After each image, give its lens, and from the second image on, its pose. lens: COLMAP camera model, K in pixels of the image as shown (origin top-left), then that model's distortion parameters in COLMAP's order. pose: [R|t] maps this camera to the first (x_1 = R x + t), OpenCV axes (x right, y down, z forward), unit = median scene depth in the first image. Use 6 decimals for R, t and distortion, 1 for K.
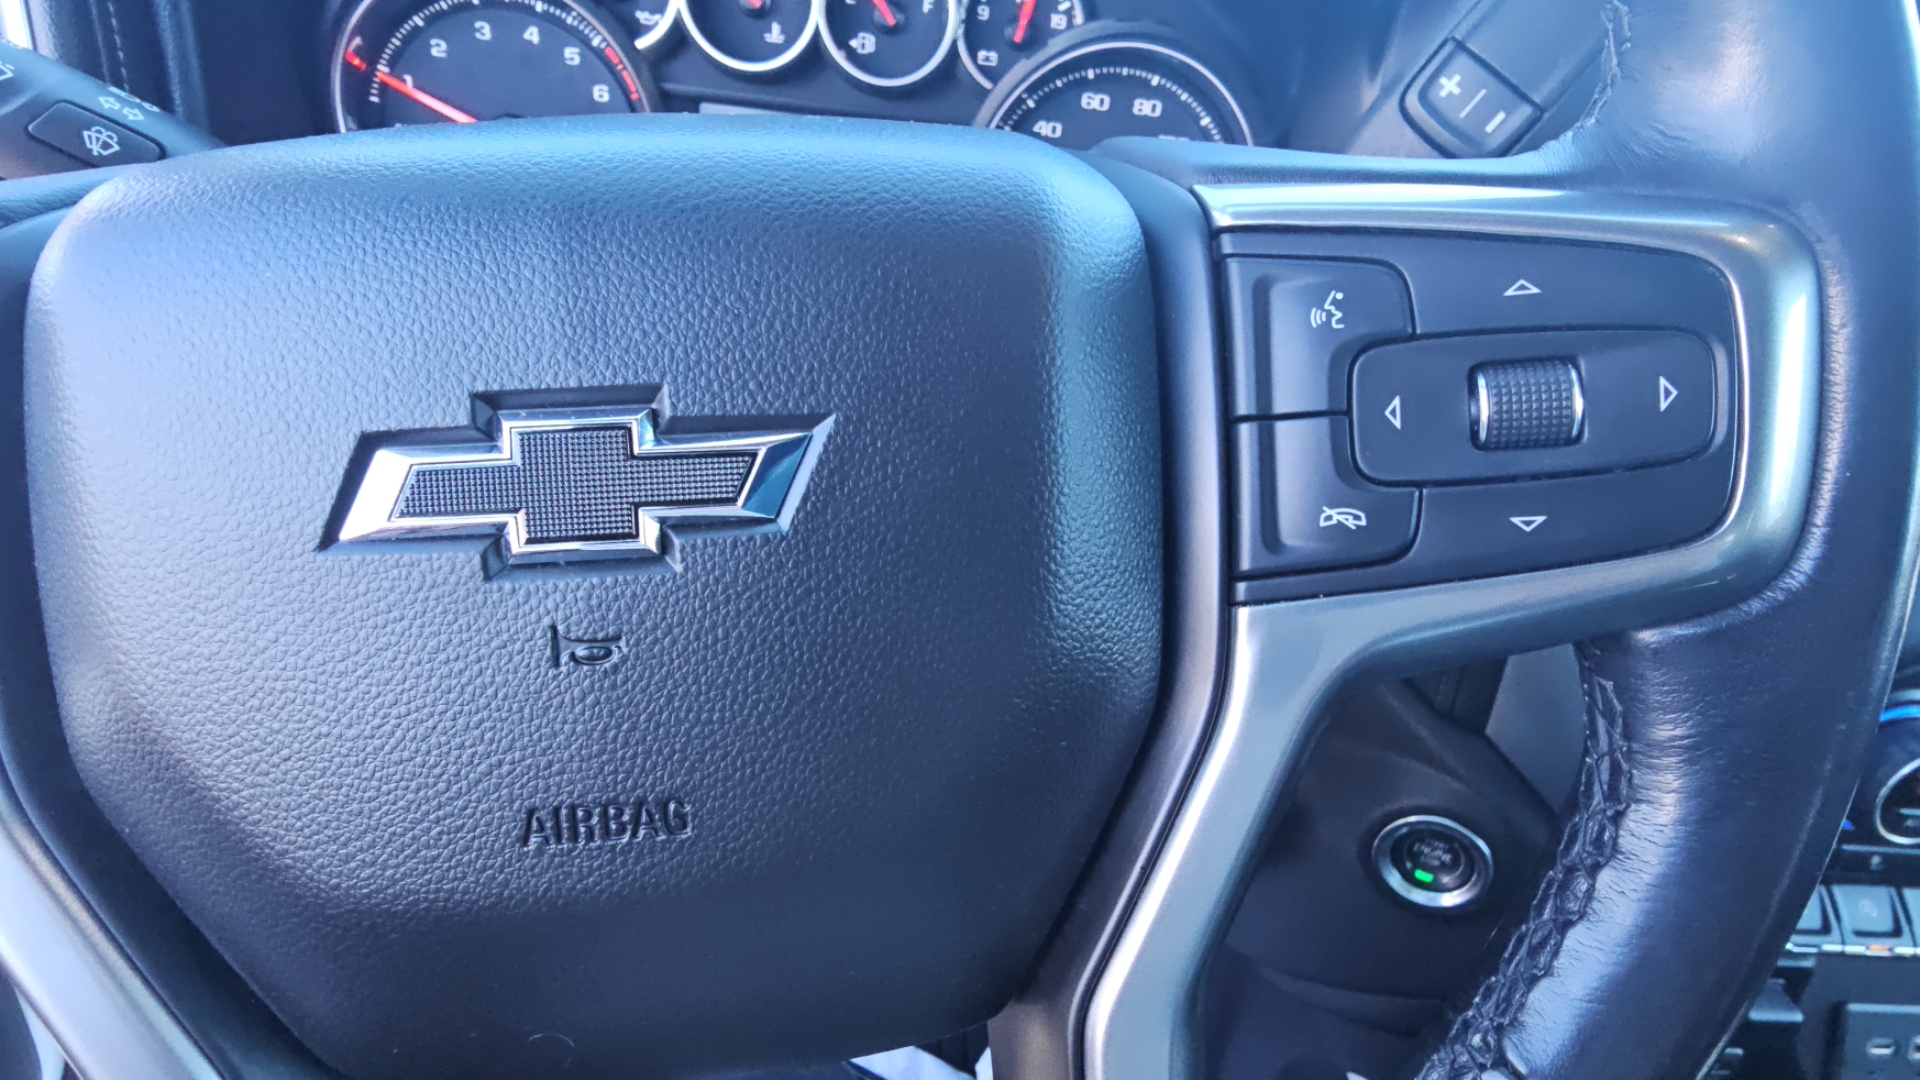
lens RADIAL K [[1006.3, 0, 983.4], [0, 1006.3, 547.7], [0, 0, 1]] dist [-0.001526, 0.000123]
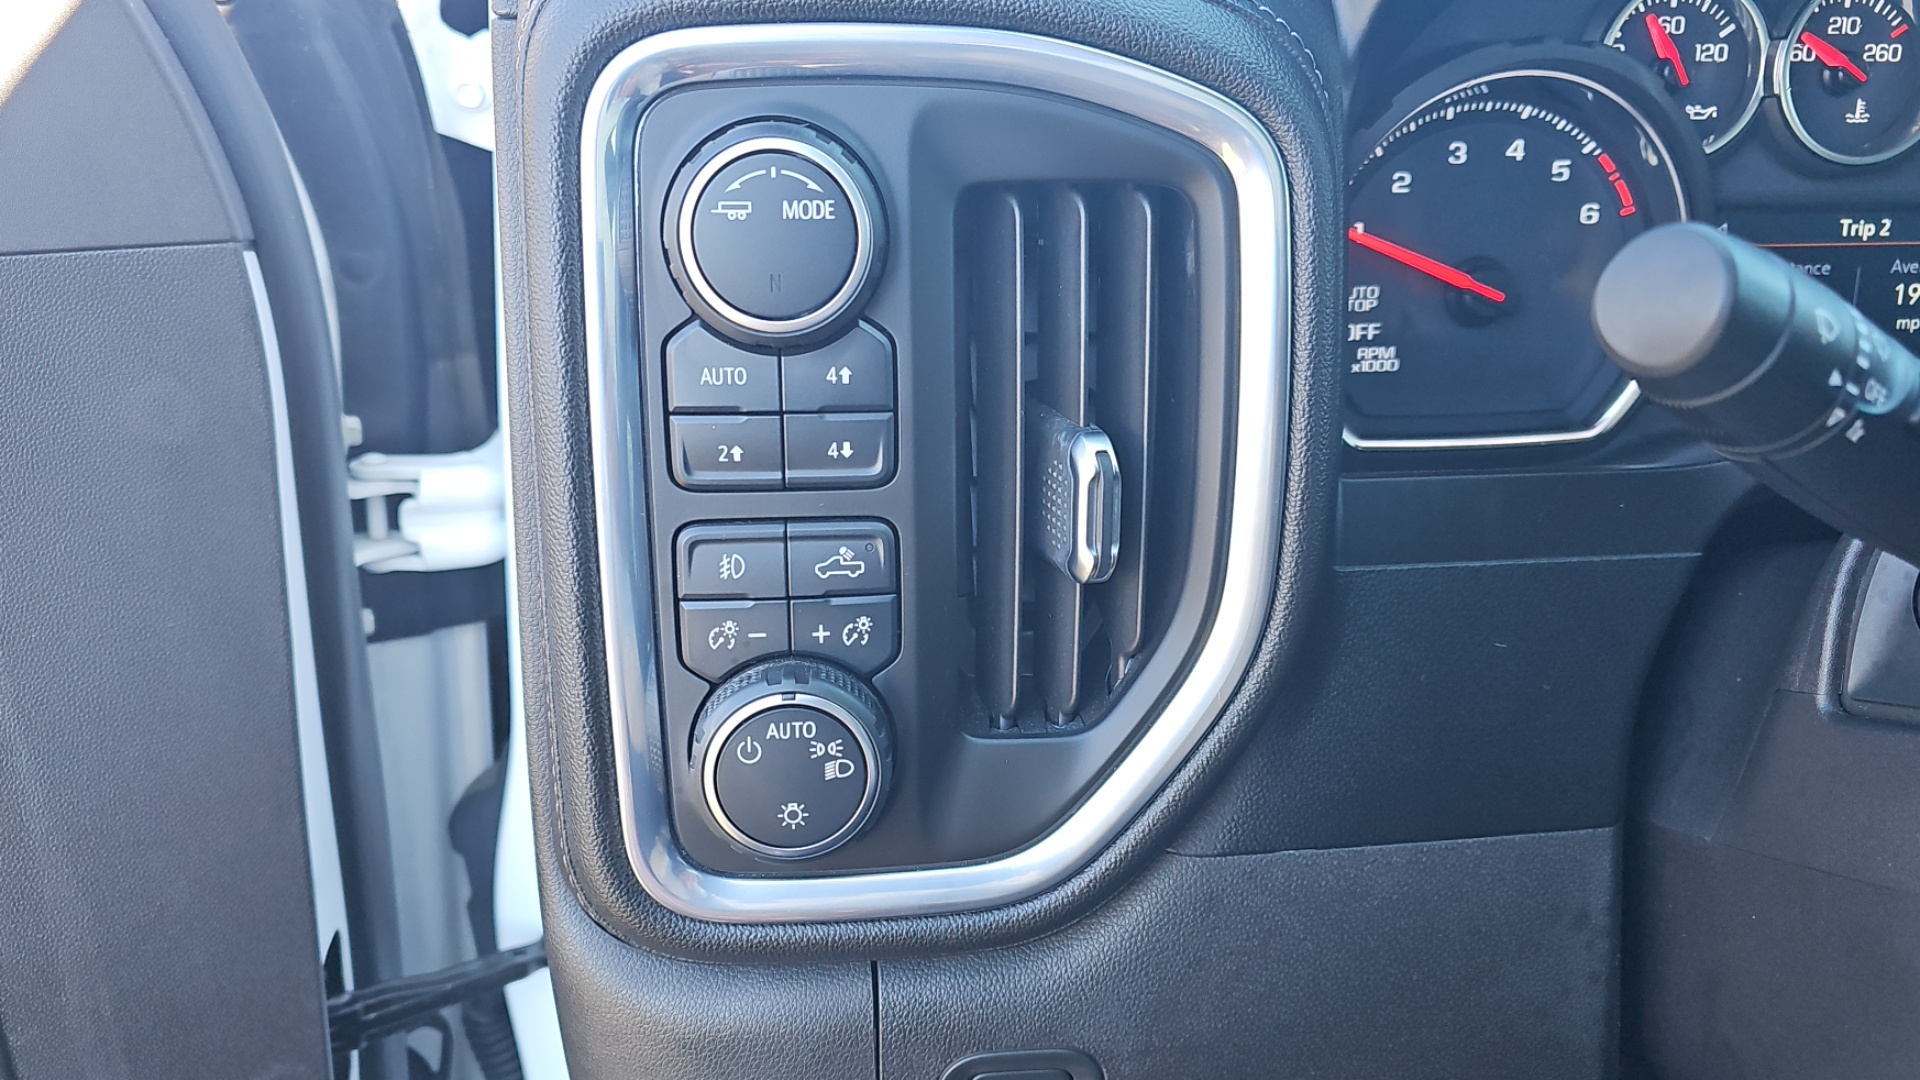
lens RADIAL K [[1413.0, 0, 960.0], [0, 1413.0, 540.0], [0, 0, 1]] dist [0.002408, -0.006485]
pose [[0.993303, -0.115539, 0.000624, -0.911483], [0.114923, 0.987421, -0.108589, -0.166220], [0.011930, 0.107934, 0.994087, -0.004546]]
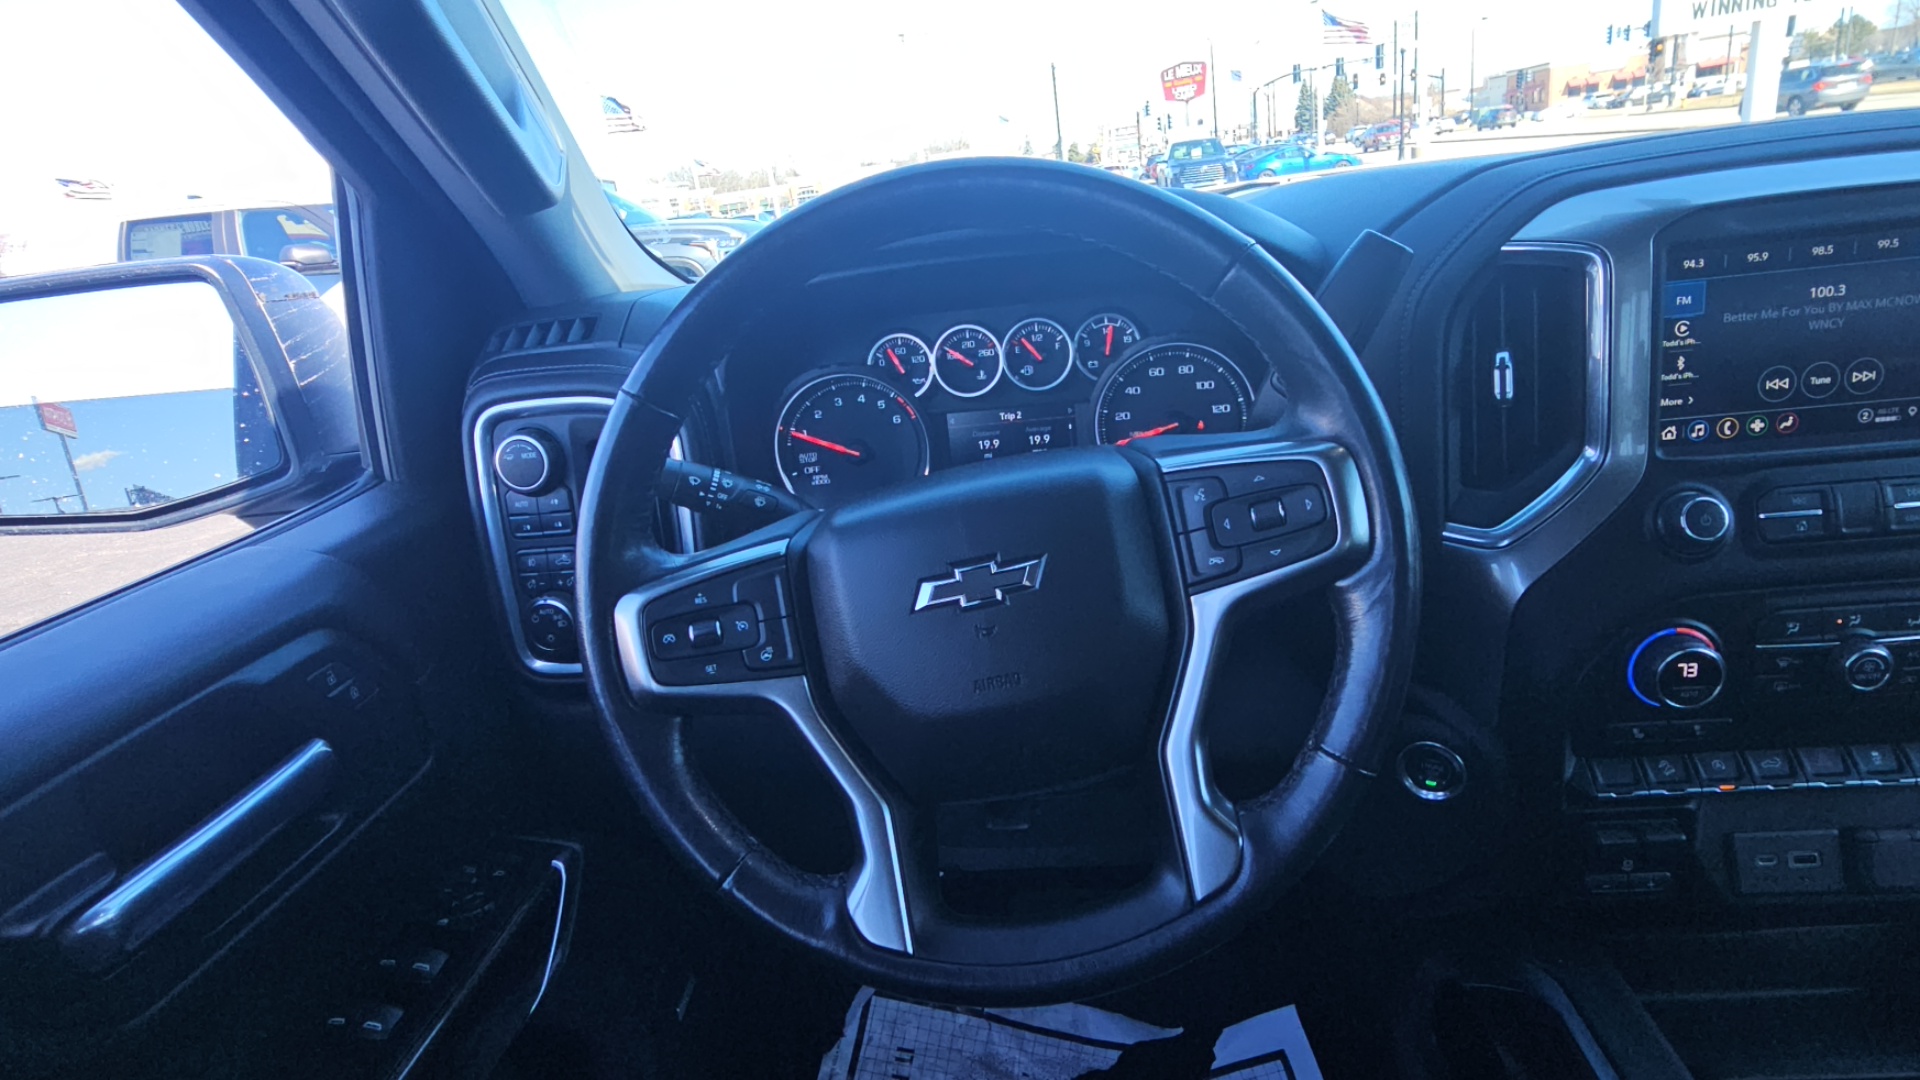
lens RADIAL K [[996.8, 0, 983.7], [0, 996.8, 546.8], [0, 0, 1]] dist [0.010918, -0.009340]
pose [[0.969870, -0.162000, -0.181954, 0.092097], [0.131058, 0.976539, -0.170868, 0.139498], [0.205366, 0.141873, 0.968347, -0.815158]]
